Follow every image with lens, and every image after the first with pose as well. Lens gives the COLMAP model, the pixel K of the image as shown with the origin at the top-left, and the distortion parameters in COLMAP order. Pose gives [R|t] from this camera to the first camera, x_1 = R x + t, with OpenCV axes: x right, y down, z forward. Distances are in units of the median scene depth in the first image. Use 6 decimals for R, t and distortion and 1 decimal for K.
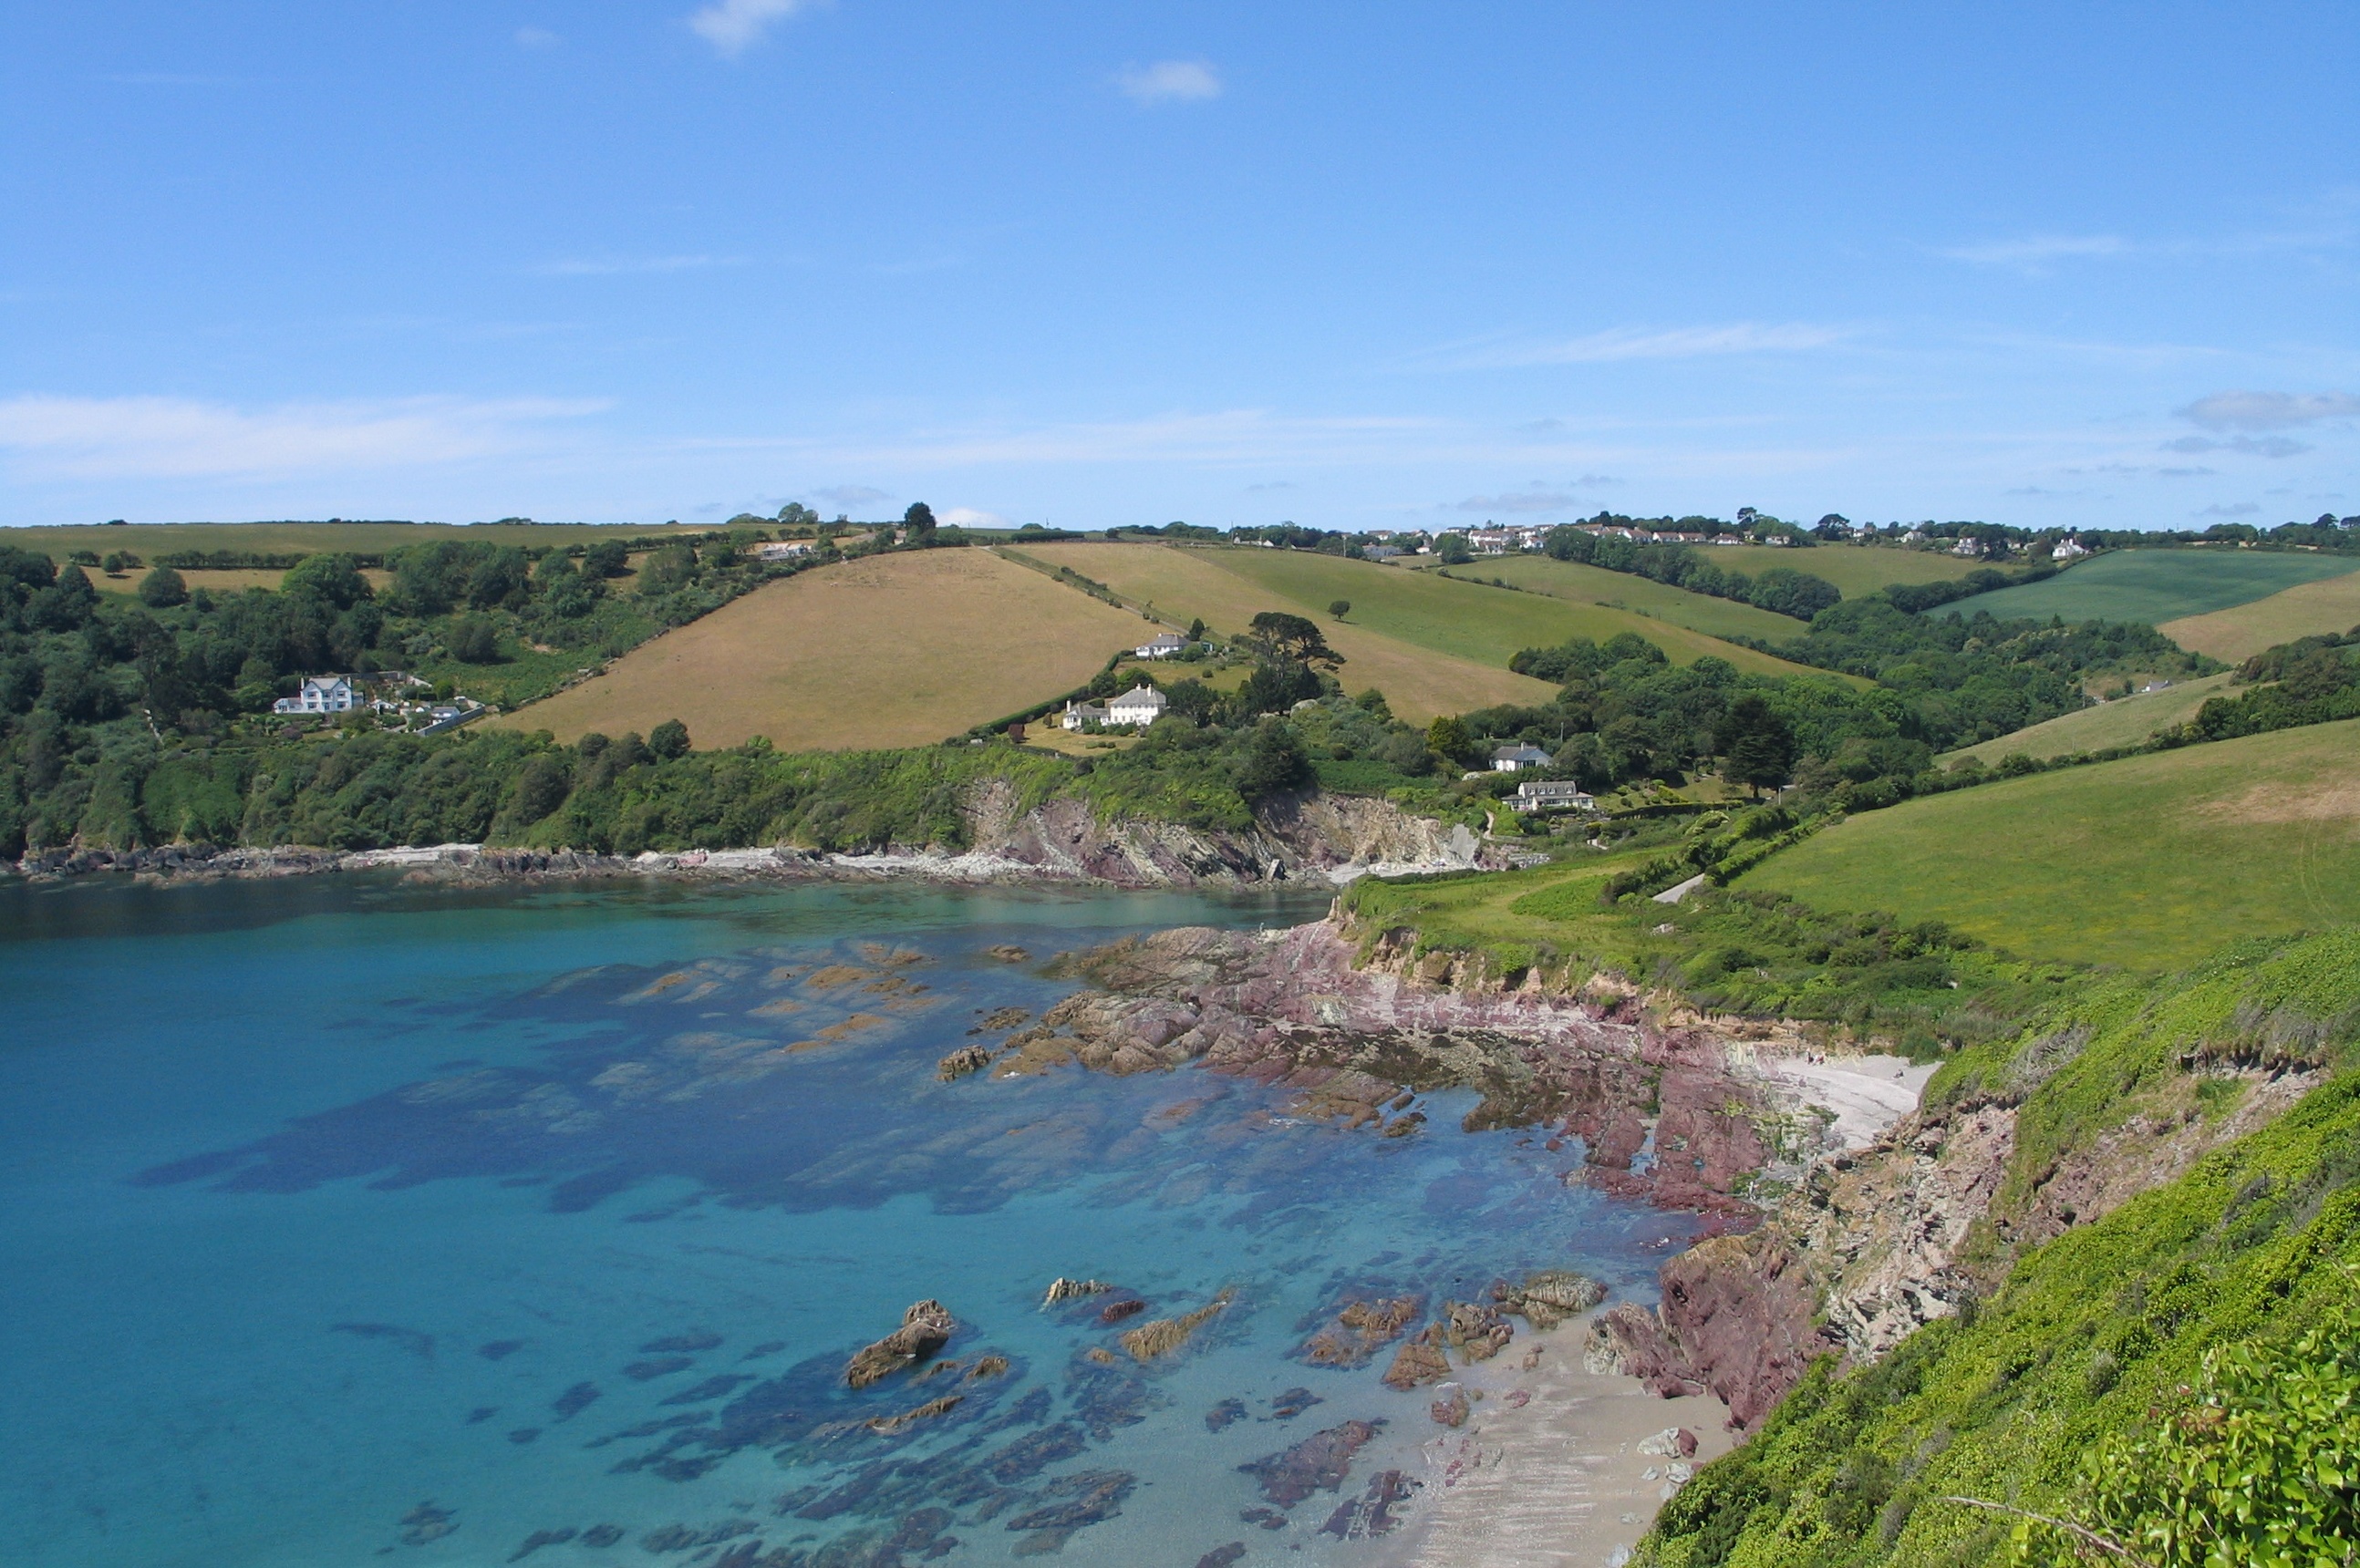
lens RADIAL K [[2511.0, 0, 1186.9], [0, 2511.0, 821.2], [0, 0, 1]] dist [-0.193246, 0.237370]
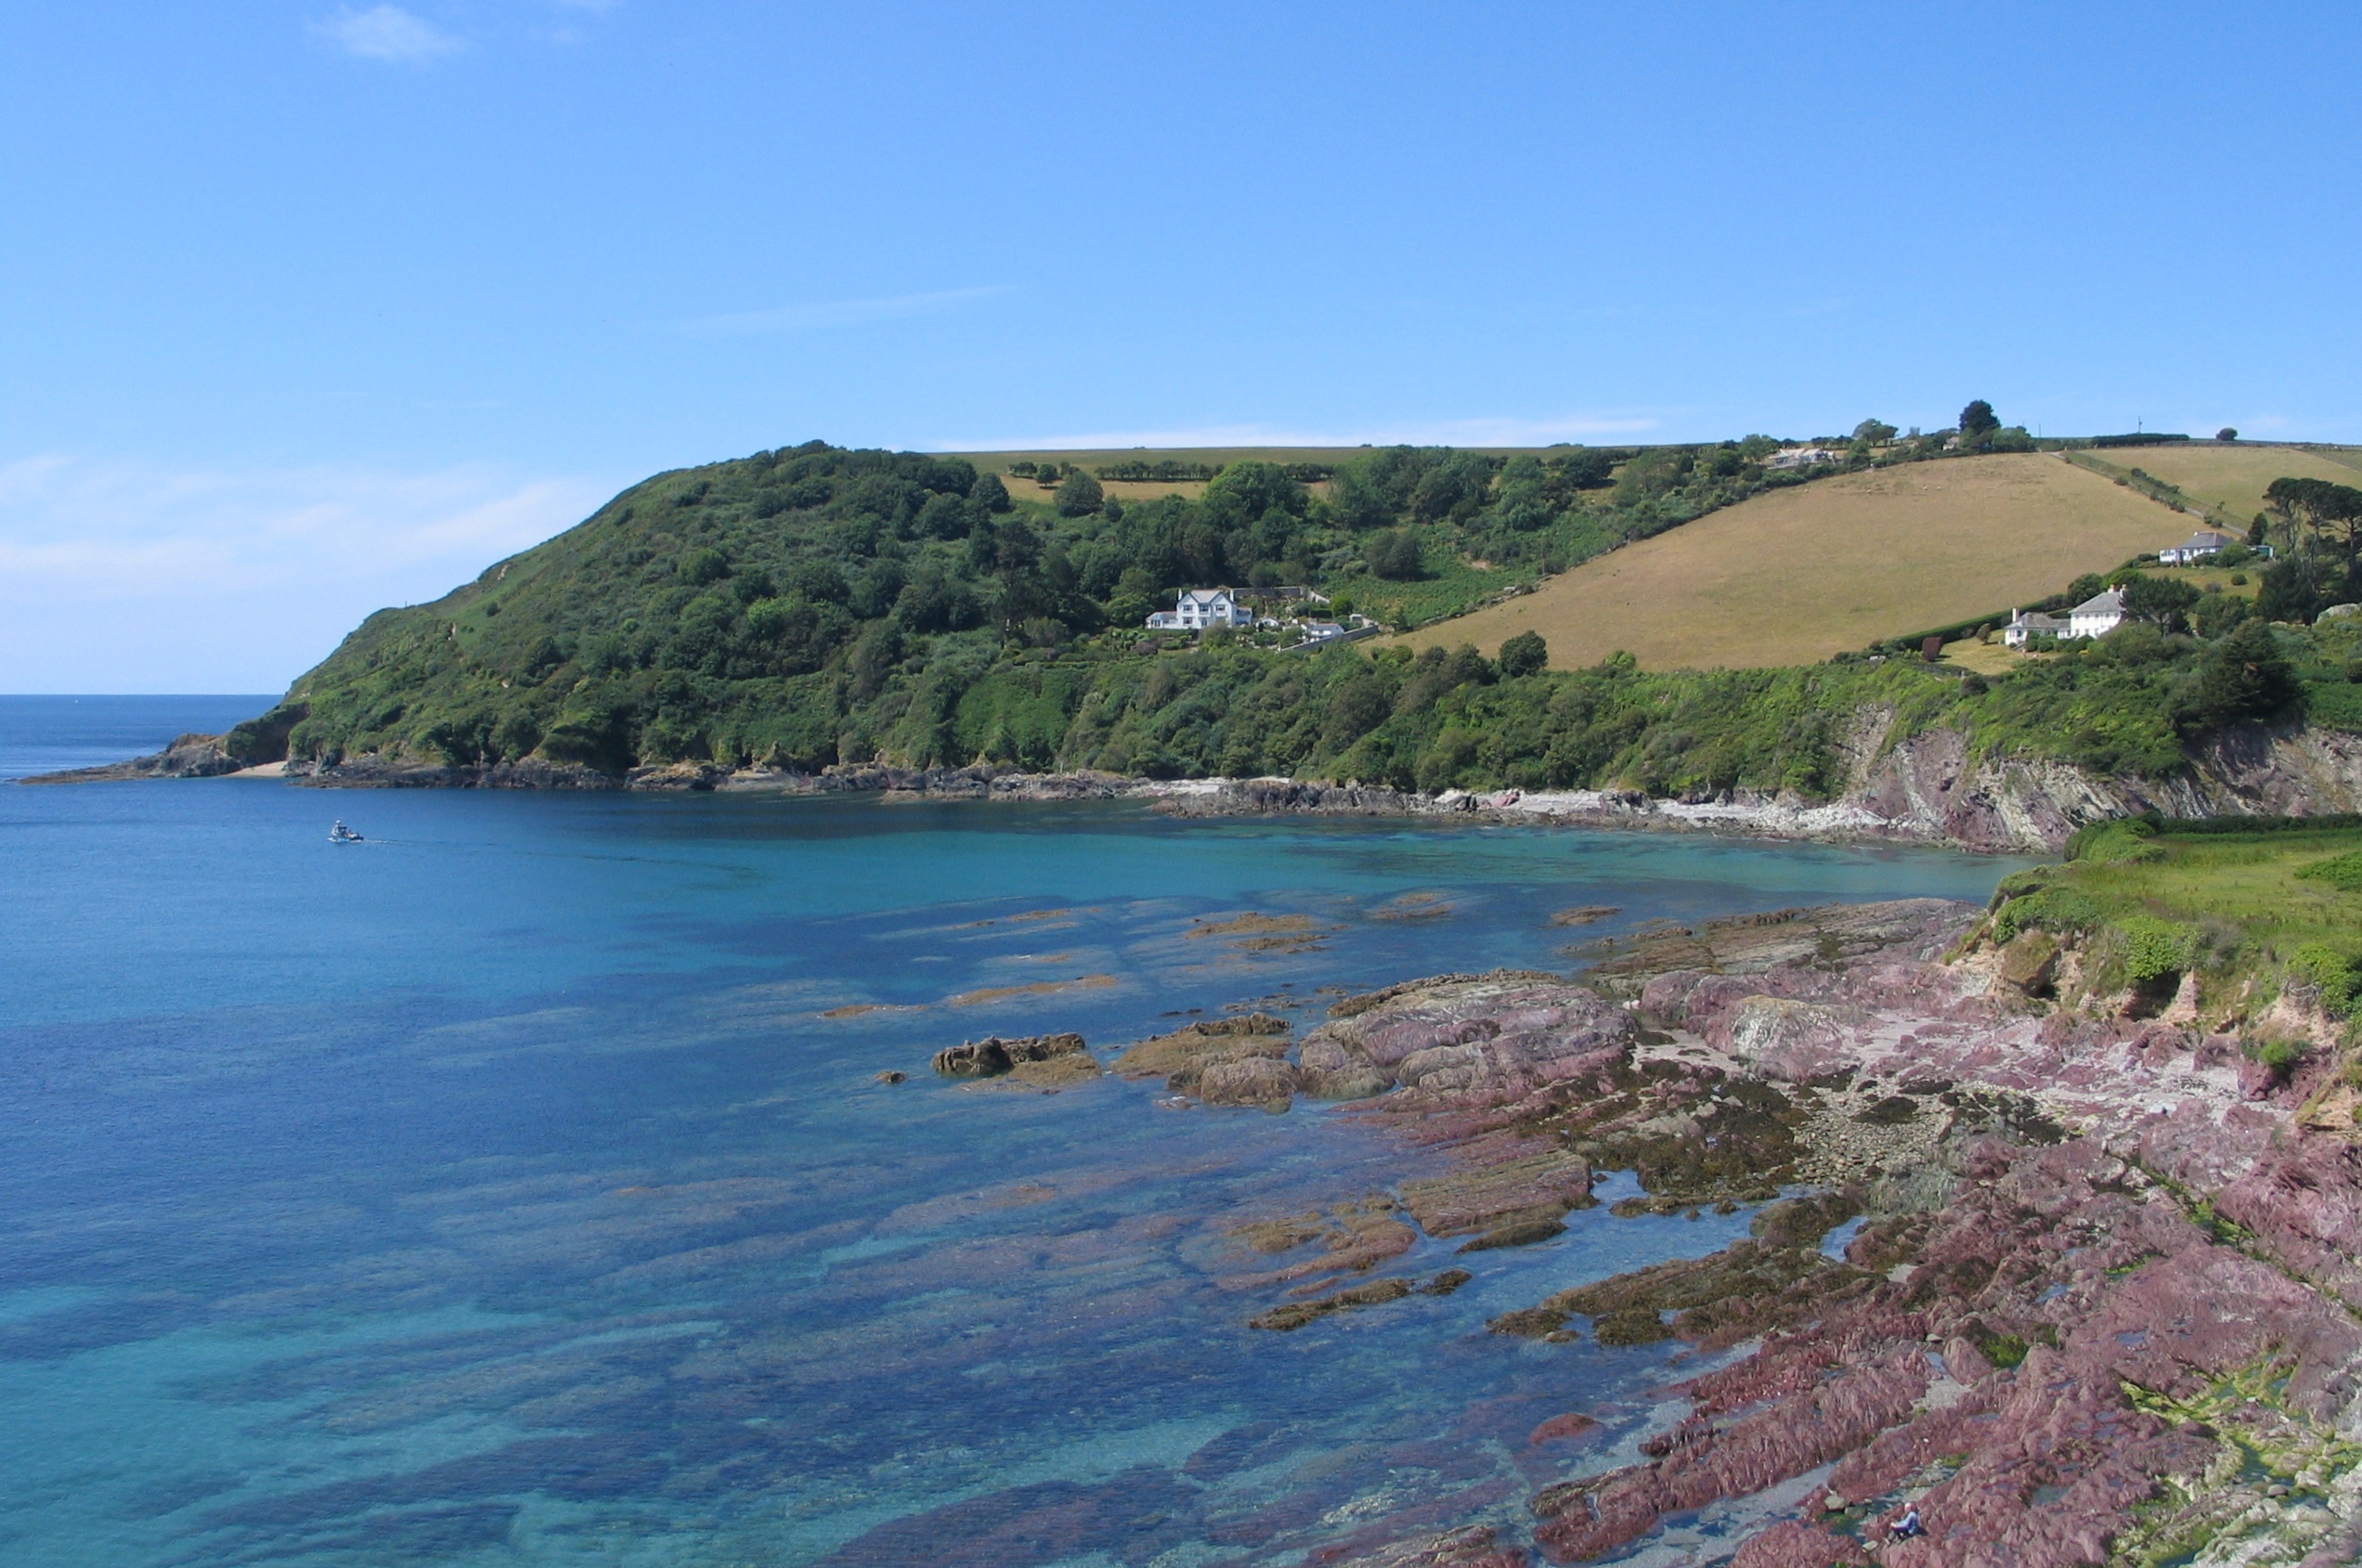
lens RADIAL K [[2489.4, 0, 1181.0], [0, 2489.4, 784.0], [0, 0, 1]] dist [-0.196459, 0.247856]
pose [[0.861554, 0.036464, -0.506355, 0.102805], [-0.045245, 0.998963, -0.005046, 0.017317], [0.505646, 0.027258, 0.862311, 0.260751]]
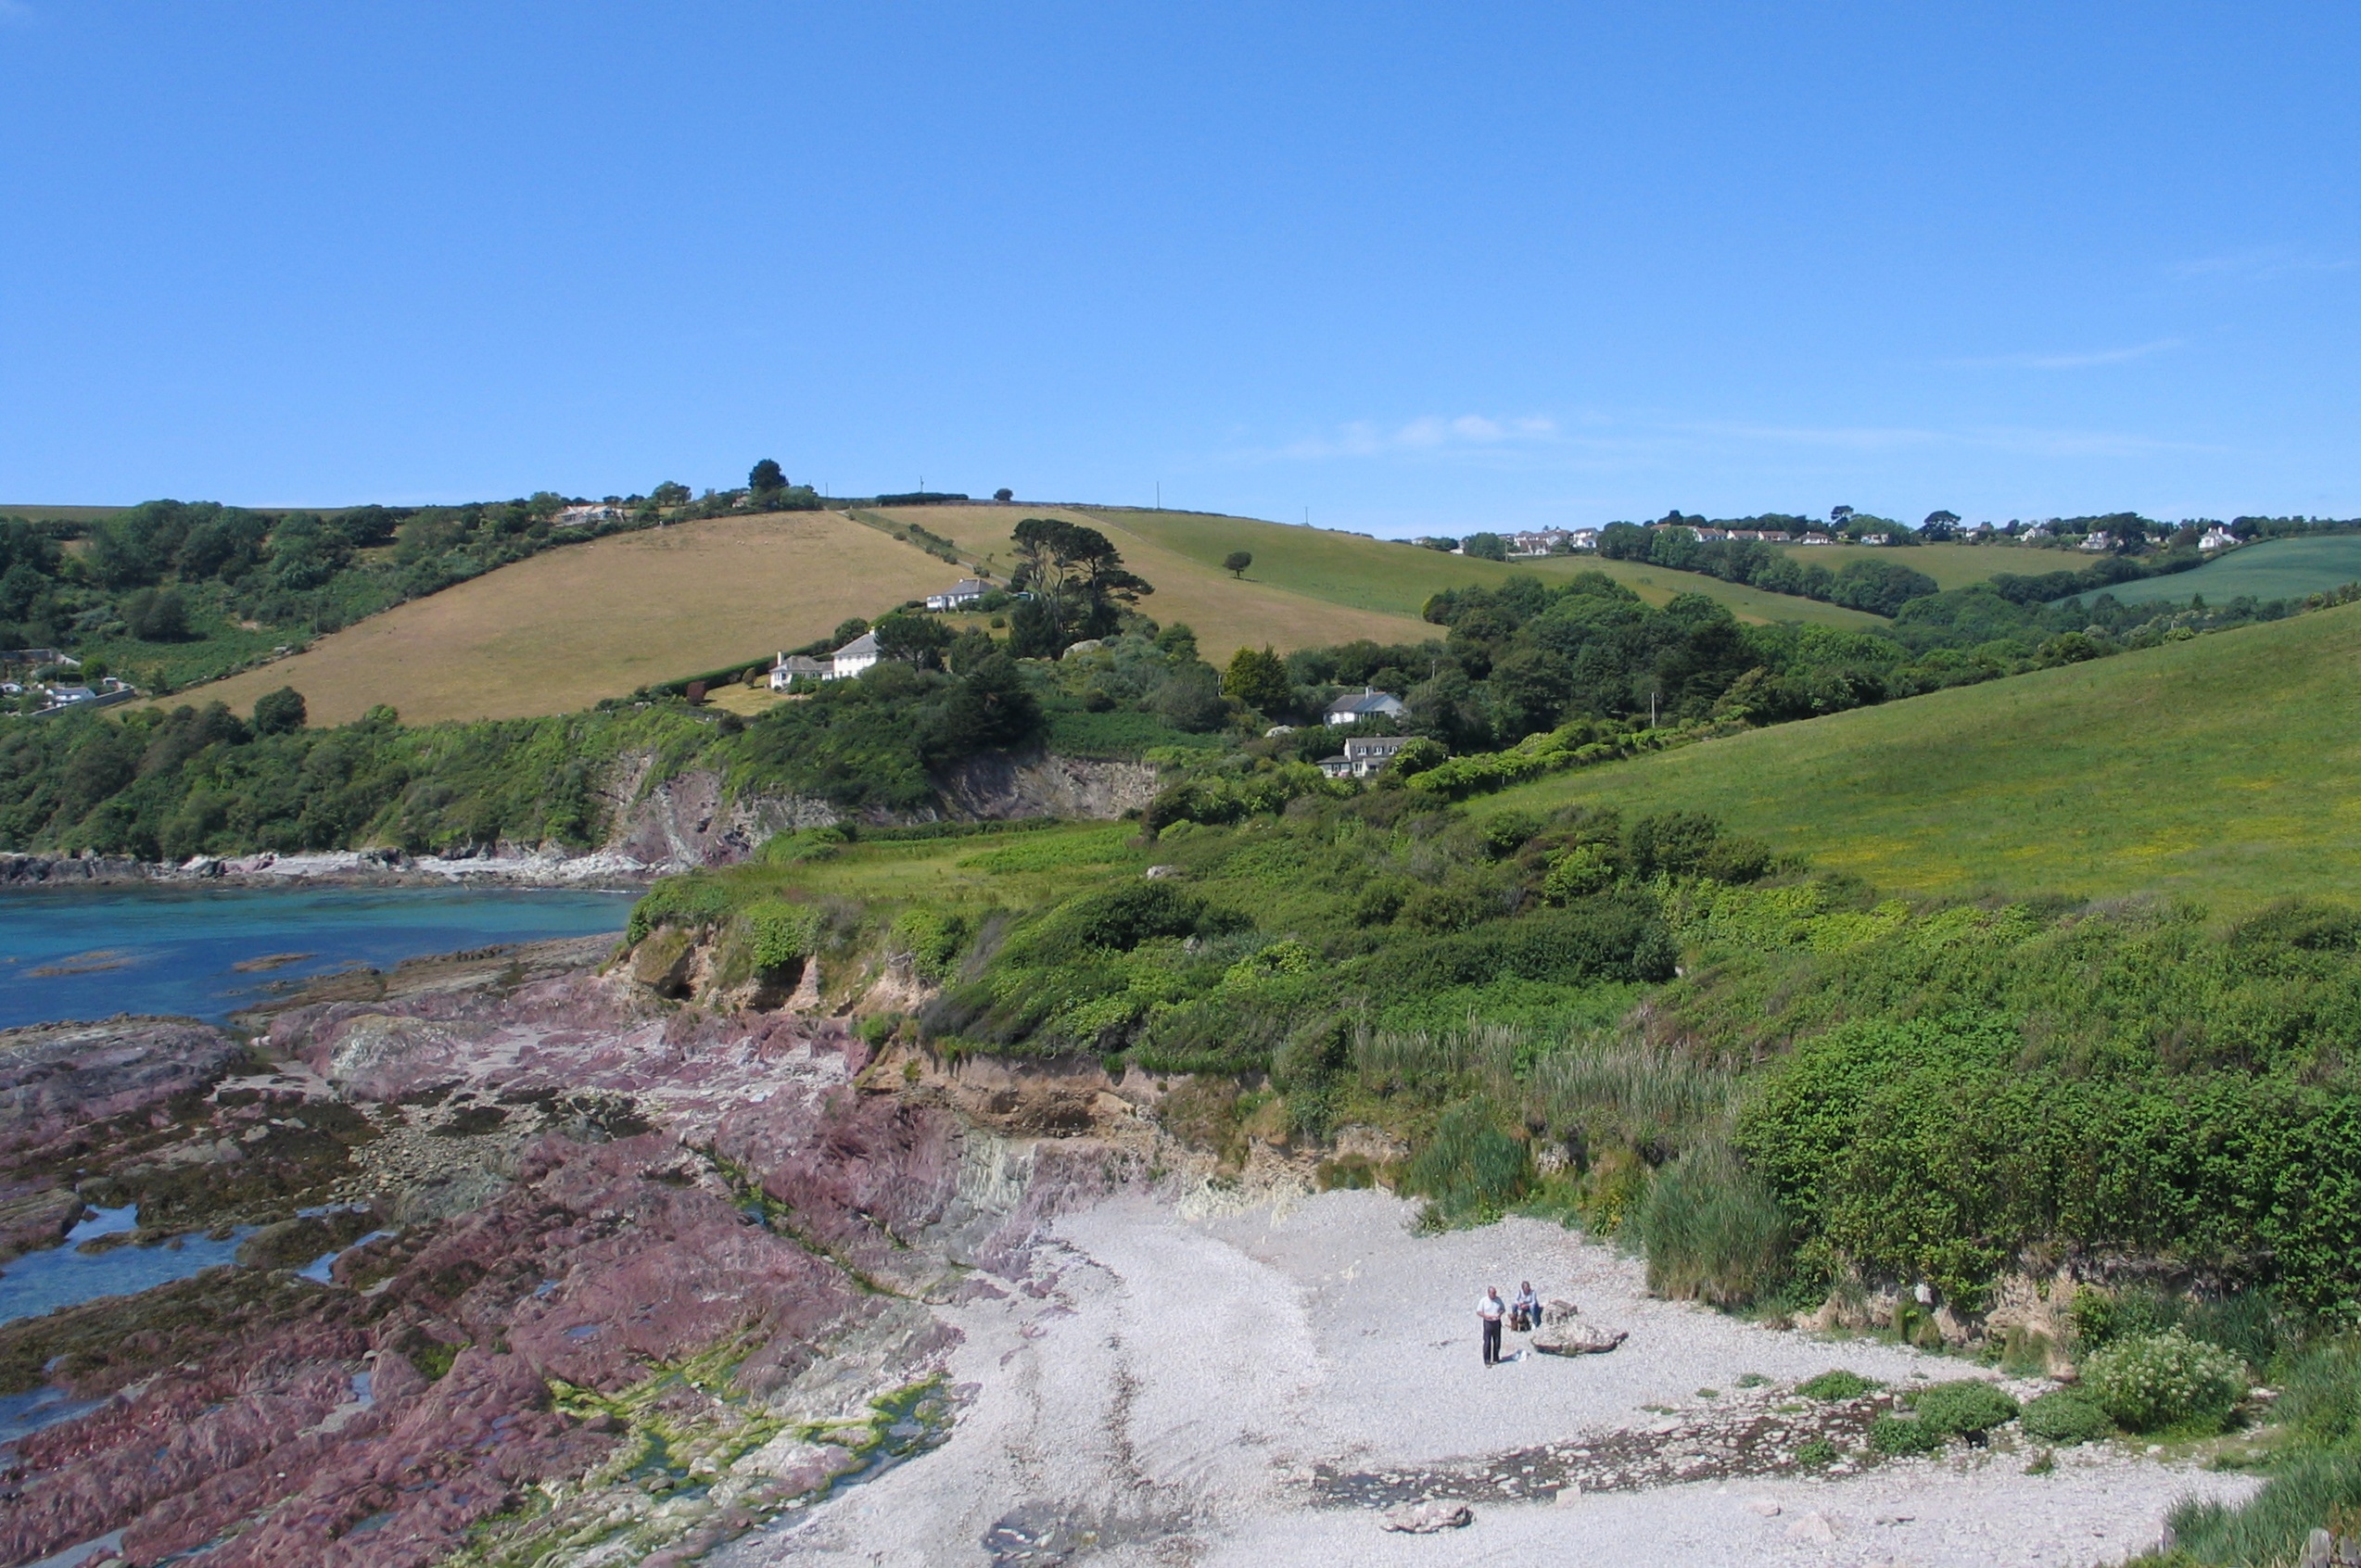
lens RADIAL K [[2478.8, 0, 1191.9], [0, 2478.8, 818.5], [0, 0, 1]] dist [-0.200895, 0.232787]
pose [[0.997699, -0.003210, -0.067729, 0.117673], [0.000822, 0.999377, -0.035271, 0.025102], [0.067800, 0.035134, 0.997080, 0.291477]]
